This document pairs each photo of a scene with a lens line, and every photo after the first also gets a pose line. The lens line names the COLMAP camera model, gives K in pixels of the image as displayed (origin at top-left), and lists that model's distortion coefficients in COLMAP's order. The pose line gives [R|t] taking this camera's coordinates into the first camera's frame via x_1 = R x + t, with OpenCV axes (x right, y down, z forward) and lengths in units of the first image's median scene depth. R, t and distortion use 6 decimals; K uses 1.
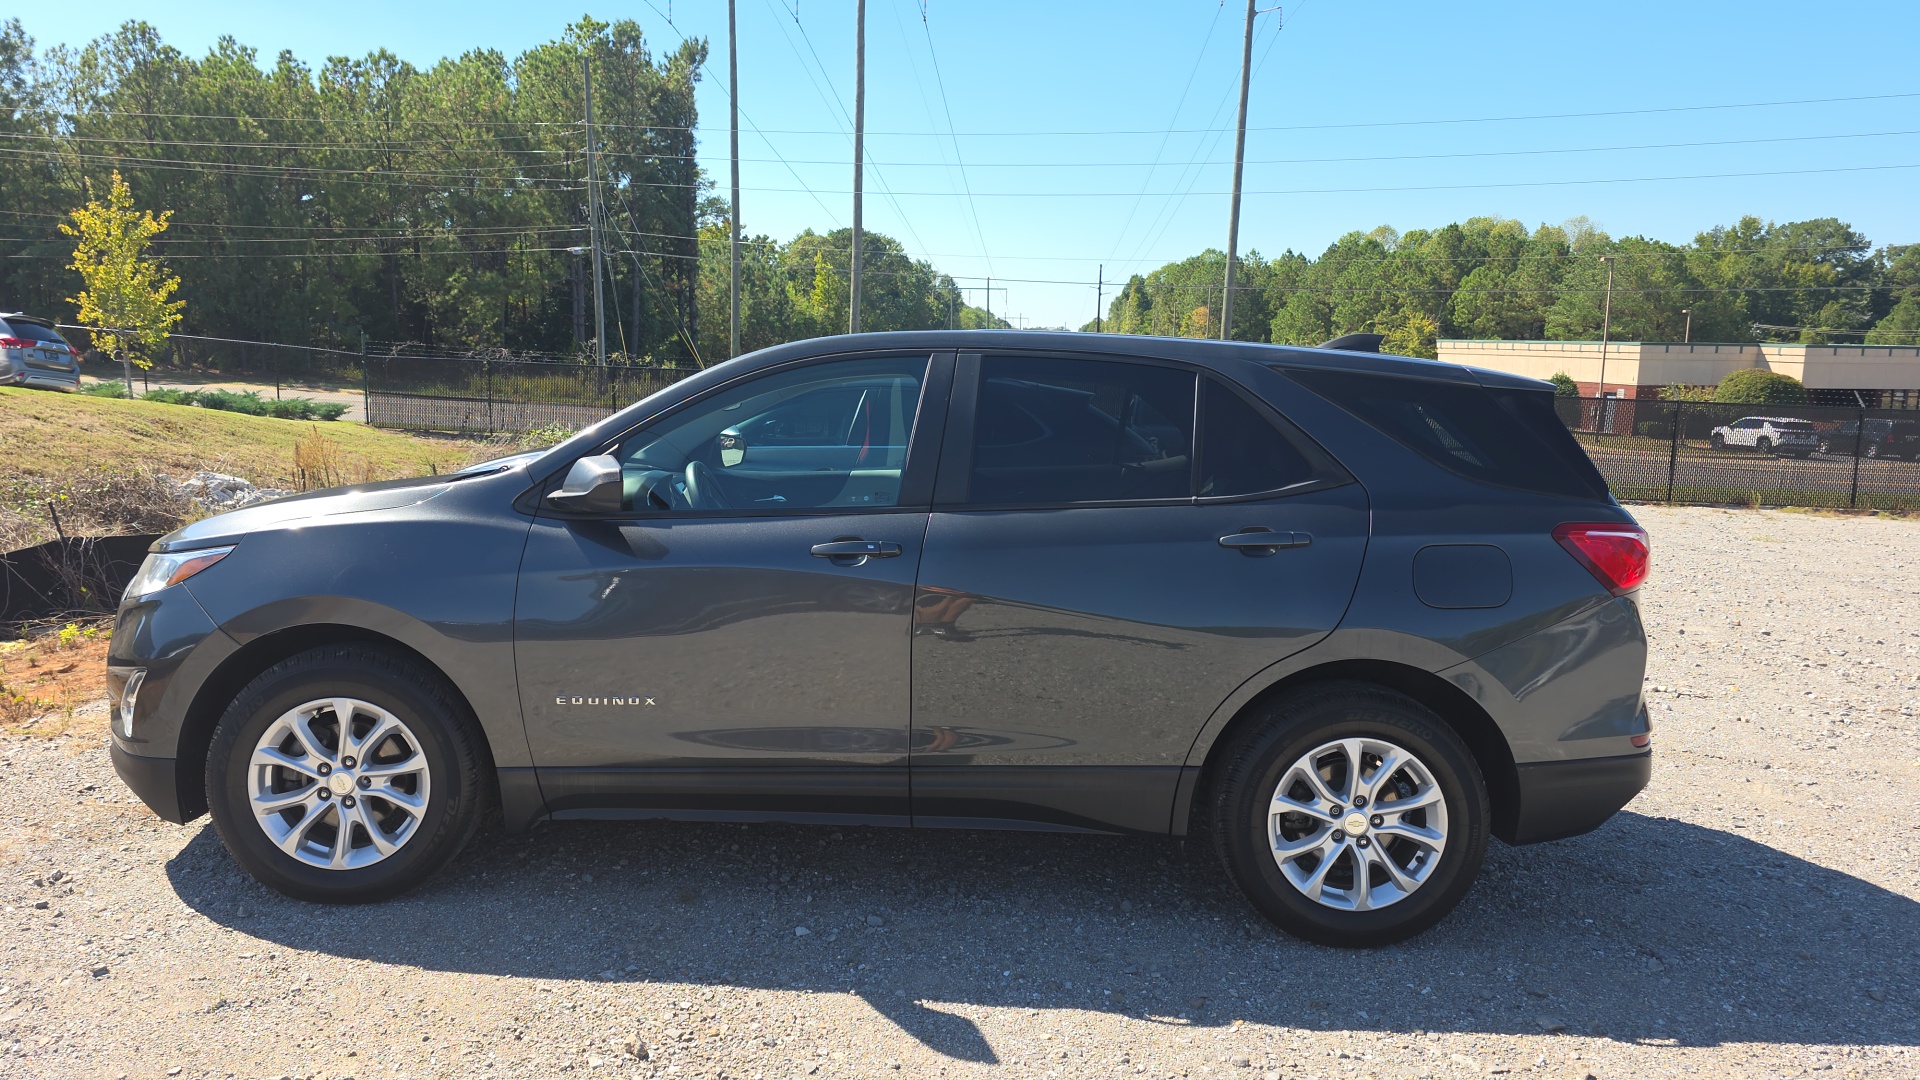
lens RADIAL K [[1230.8, 0, 961.6], [0, 1230.8, 527.9], [0, 0, 1]] dist [0.016169, -0.017269]
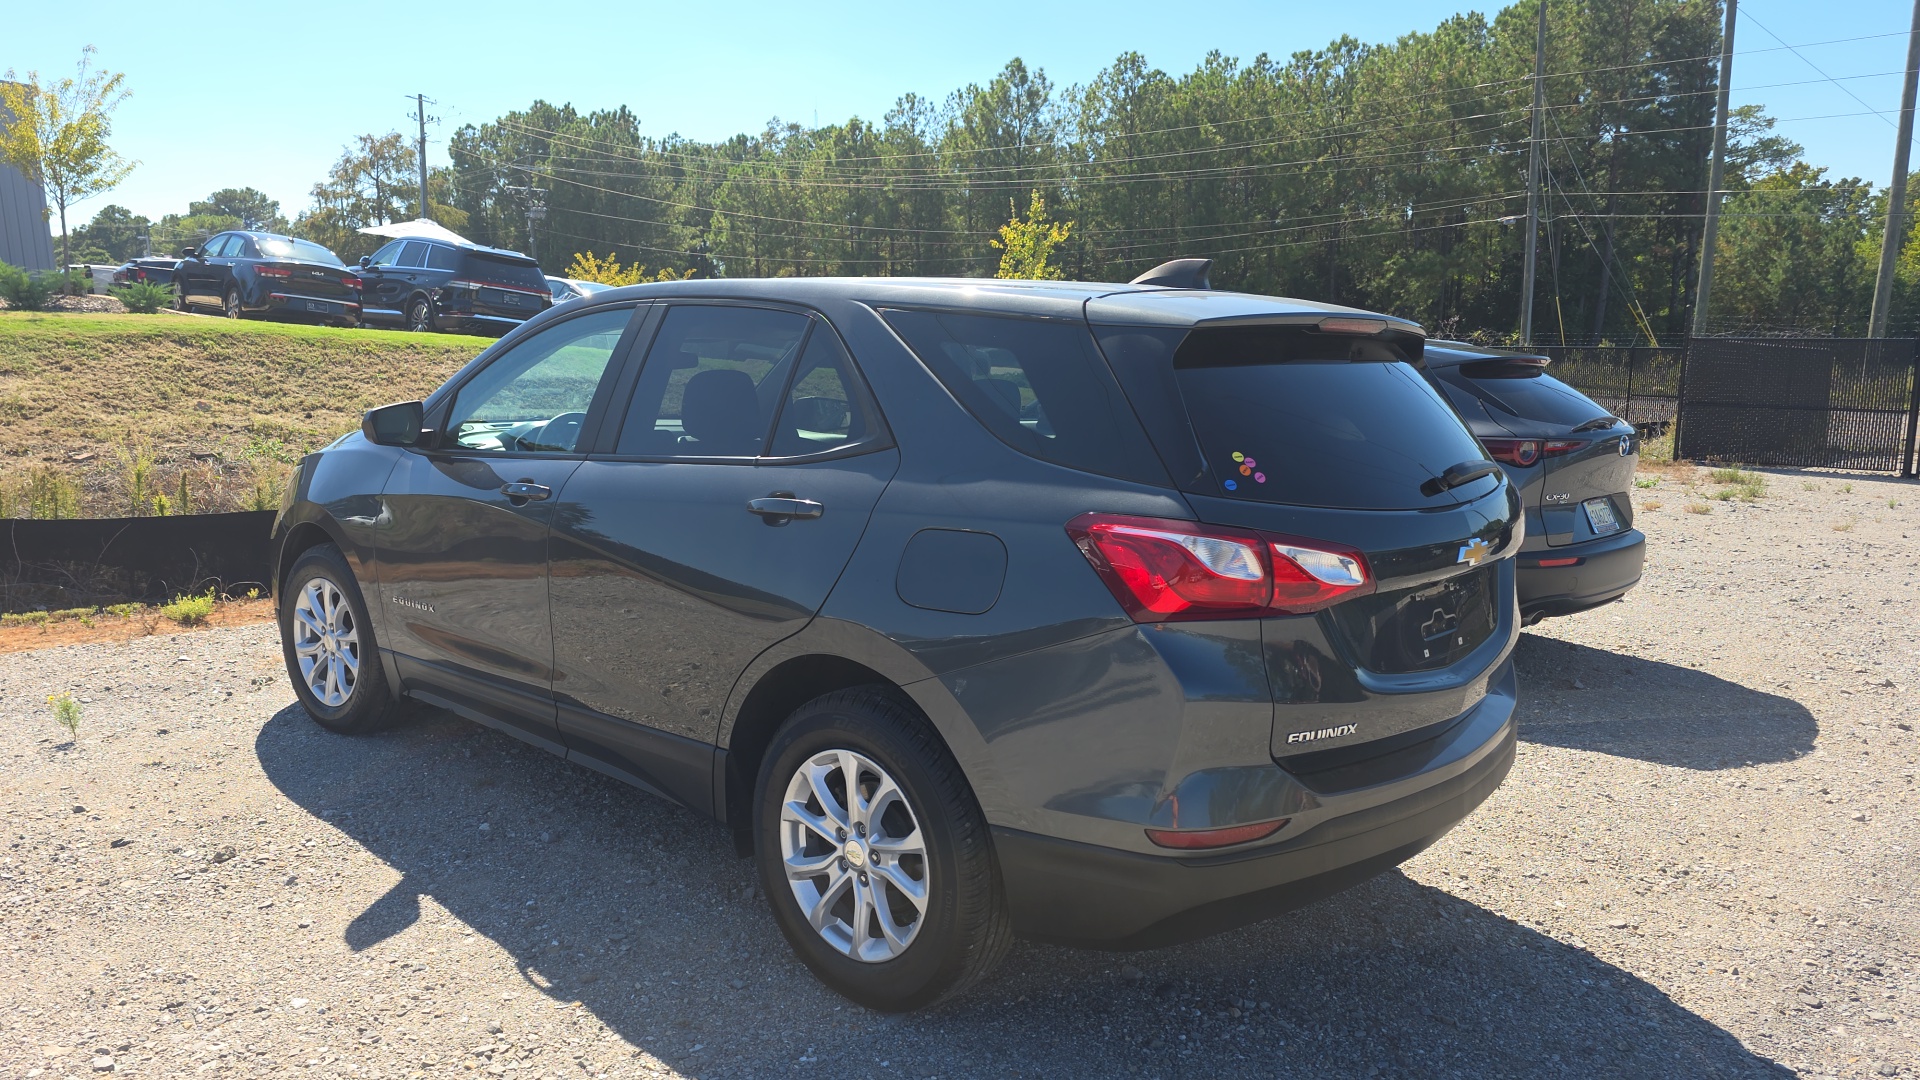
lens RADIAL K [[1291.8, 0, 960.9], [0, 1291.8, 552.5], [0, 0, 1]] dist [0.012614, -0.011853]
pose [[0.737011, 0.079696, -0.671165, 0.939966], [-0.064009, 0.996791, 0.048072, -0.009572], [0.672843, 0.007531, 0.739747, 0.400303]]
